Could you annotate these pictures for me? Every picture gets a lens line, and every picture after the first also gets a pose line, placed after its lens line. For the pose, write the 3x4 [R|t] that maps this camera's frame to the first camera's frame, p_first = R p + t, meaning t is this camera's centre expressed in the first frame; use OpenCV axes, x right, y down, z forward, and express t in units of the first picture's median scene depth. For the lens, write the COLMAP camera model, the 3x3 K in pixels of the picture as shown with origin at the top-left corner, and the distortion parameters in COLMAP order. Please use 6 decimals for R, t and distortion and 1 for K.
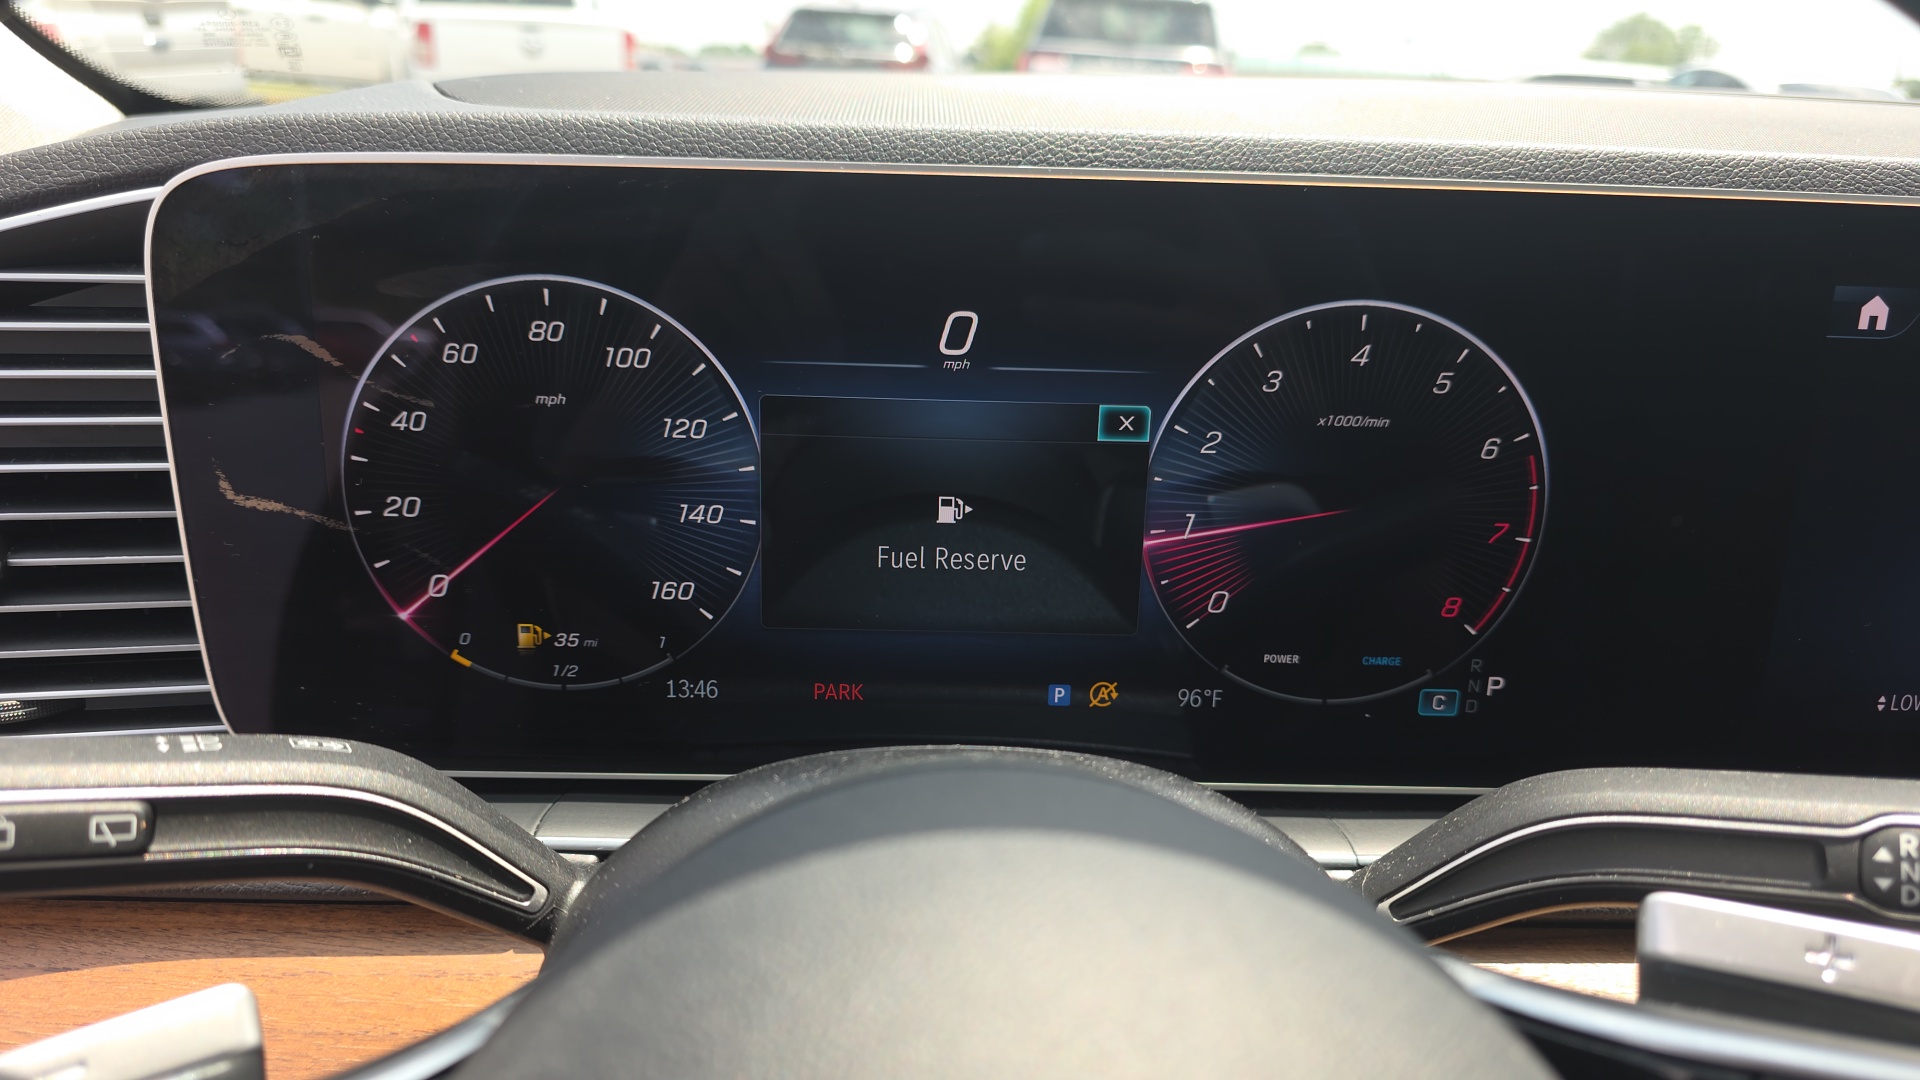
lens RADIAL K [[1332.2, 0, 947.1], [0, 1332.2, 553.1], [0, 0, 1]] dist [0.056344, -0.060664]
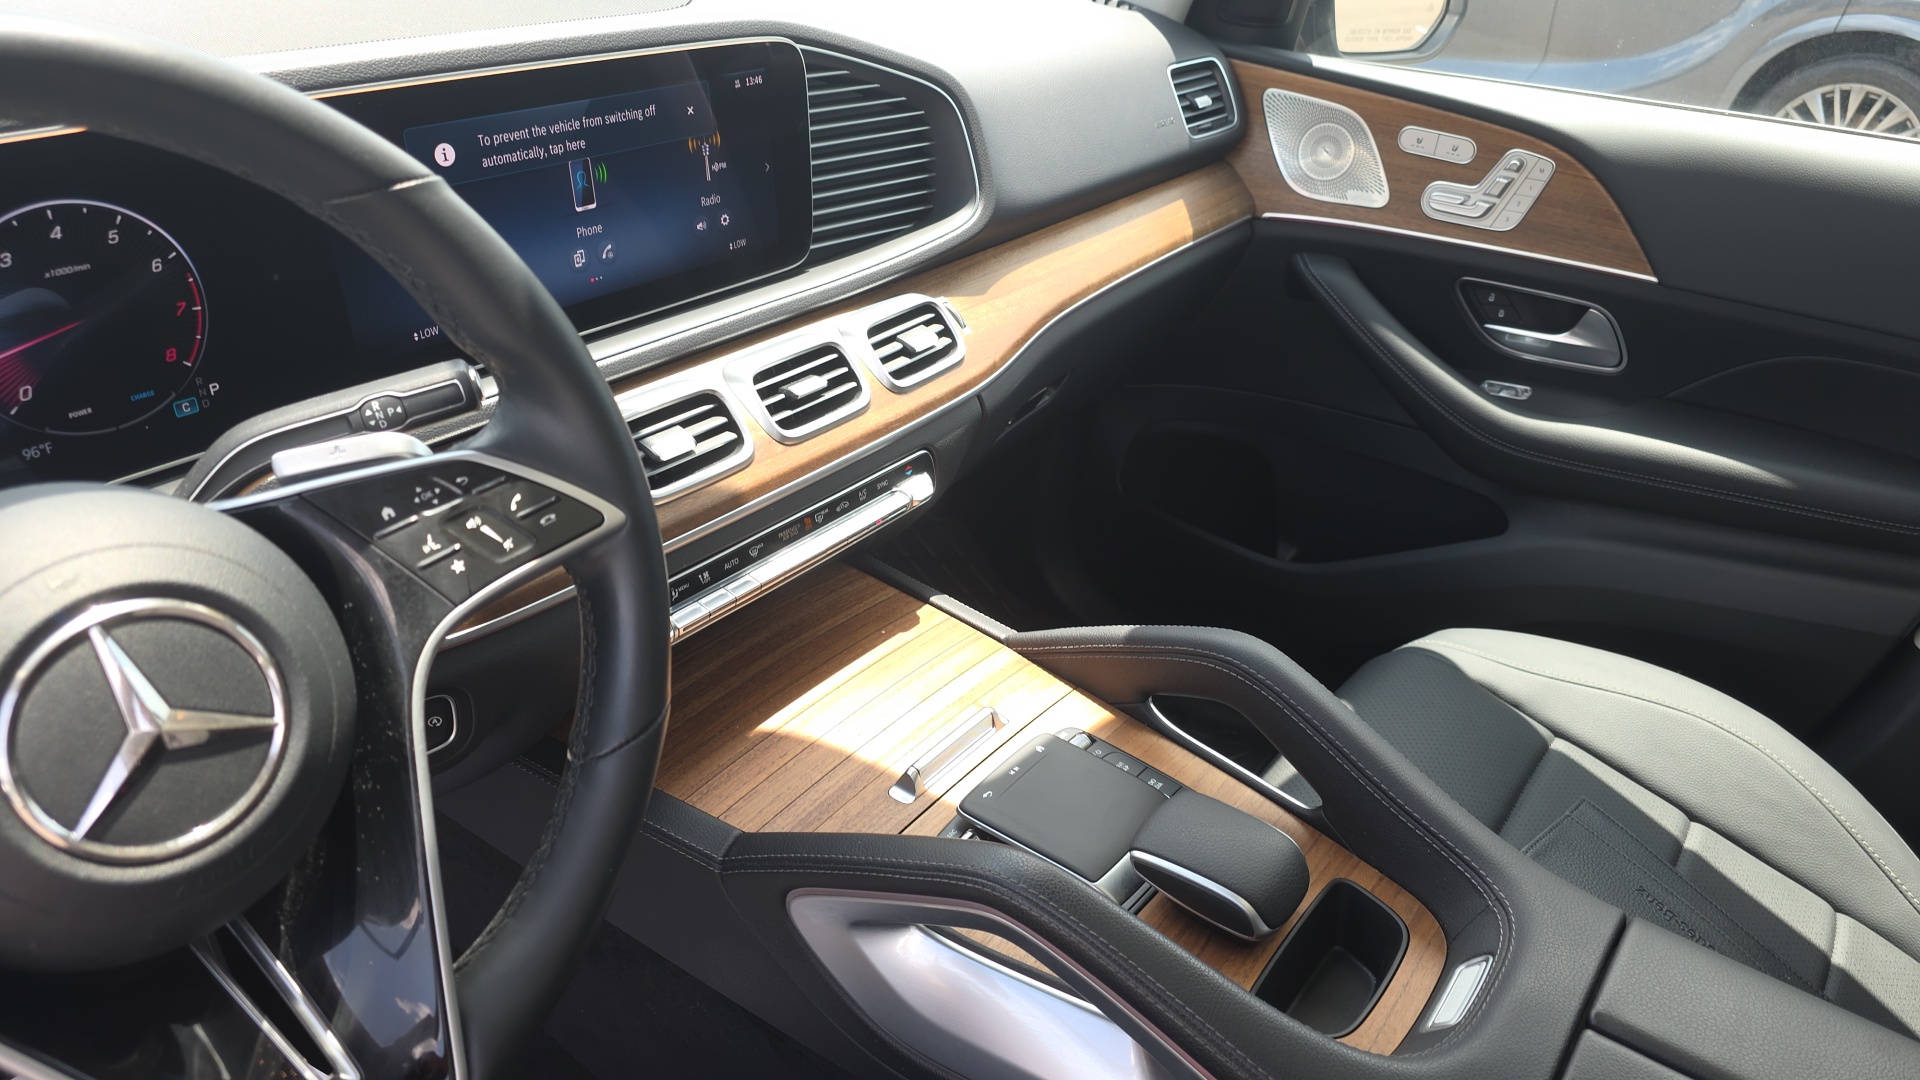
lens RADIAL K [[1307.5, 0, 993.9], [0, 1307.5, 501.0], [0, 0, 1]] dist [0.027760, -0.035148]
pose [[0.623169, -0.374296, 0.686704, -0.232017], [0.211526, 0.925979, 0.312761, -0.101085], [-0.752939, -0.049647, 0.656215, -1.048311]]
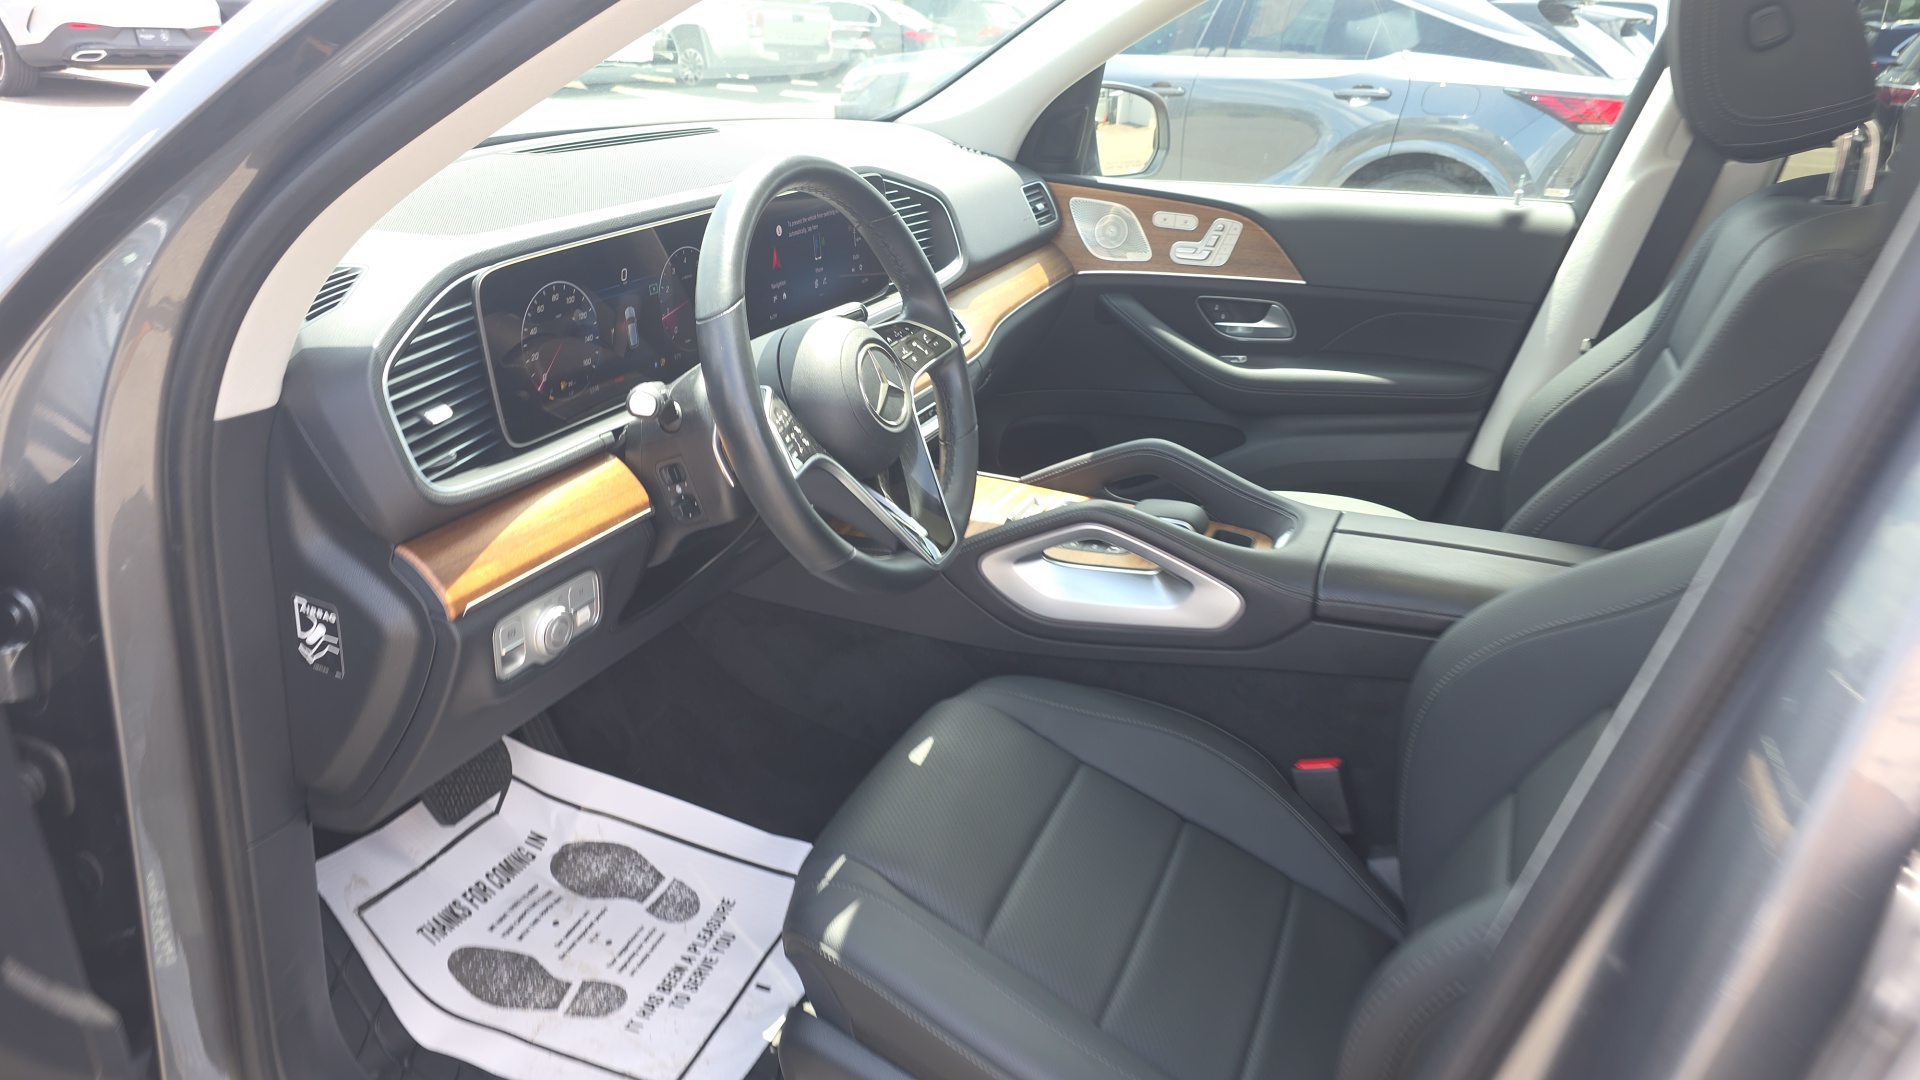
lens RADIAL K [[1263.2, 0, 950.3], [0, 1263.2, 562.6], [0, 0, 1]] dist [0.005583, -0.001555]
pose [[0.430245, -0.394234, 0.812077, -2.809869], [0.278001, 0.913740, 0.296300, -0.222455], [-0.858839, 0.098277, 0.502730, -1.526697]]
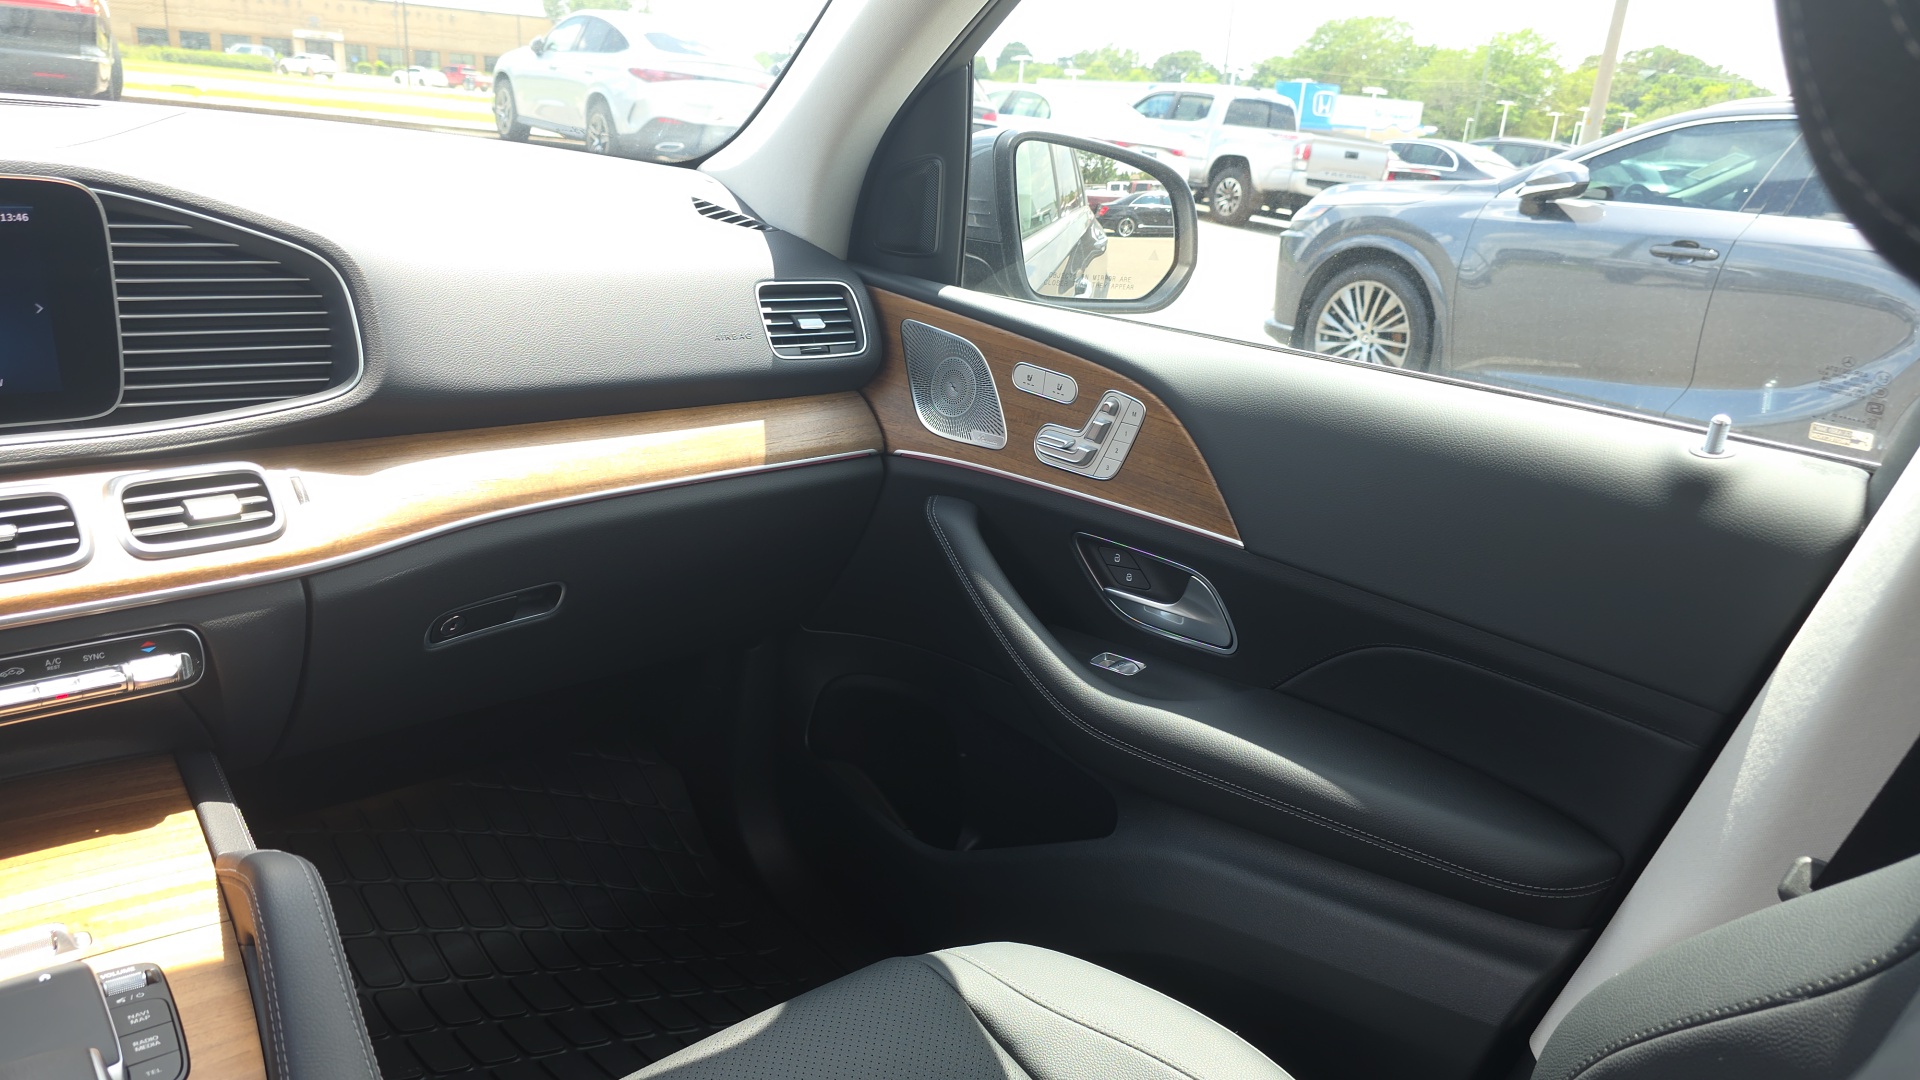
lens RADIAL K [[1302.2, 0, 959.9], [0, 1302.2, 550.1], [0, 0, 1]] dist [0.053500, -0.055190]
pose [[0.769353, -0.182337, 0.612249, 1.292920], [0.150760, 0.983153, 0.103352, 0.468630], [-0.620779, 0.012789, 0.783881, -2.016957]]
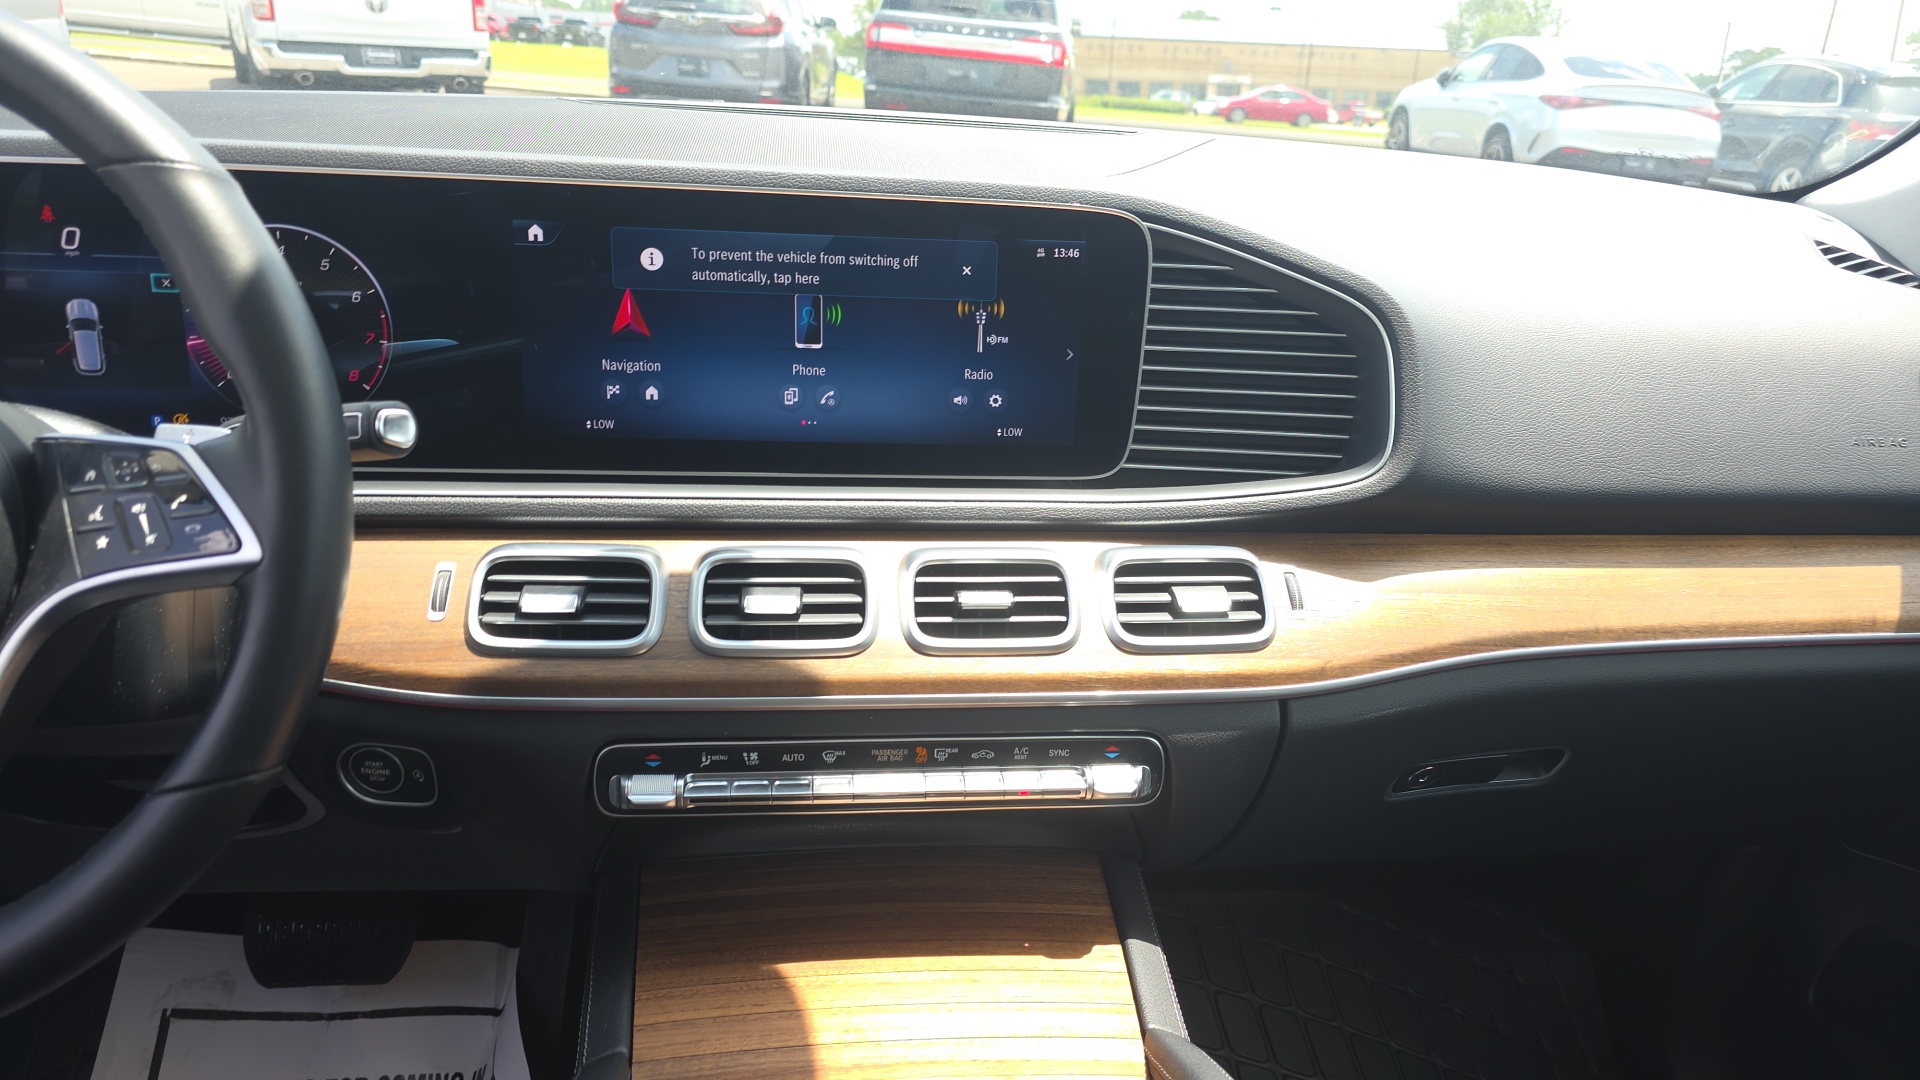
lens RADIAL K [[1312.4, 0, 983.5], [0, 1312.4, 558.6], [0, 0, 1]] dist [0.061699, -0.074435]
pose [[0.995594, -0.018536, 0.091920, 1.204775], [0.015415, 0.999284, 0.034552, 0.279972], [-0.092494, -0.032983, 0.995167, -1.187917]]
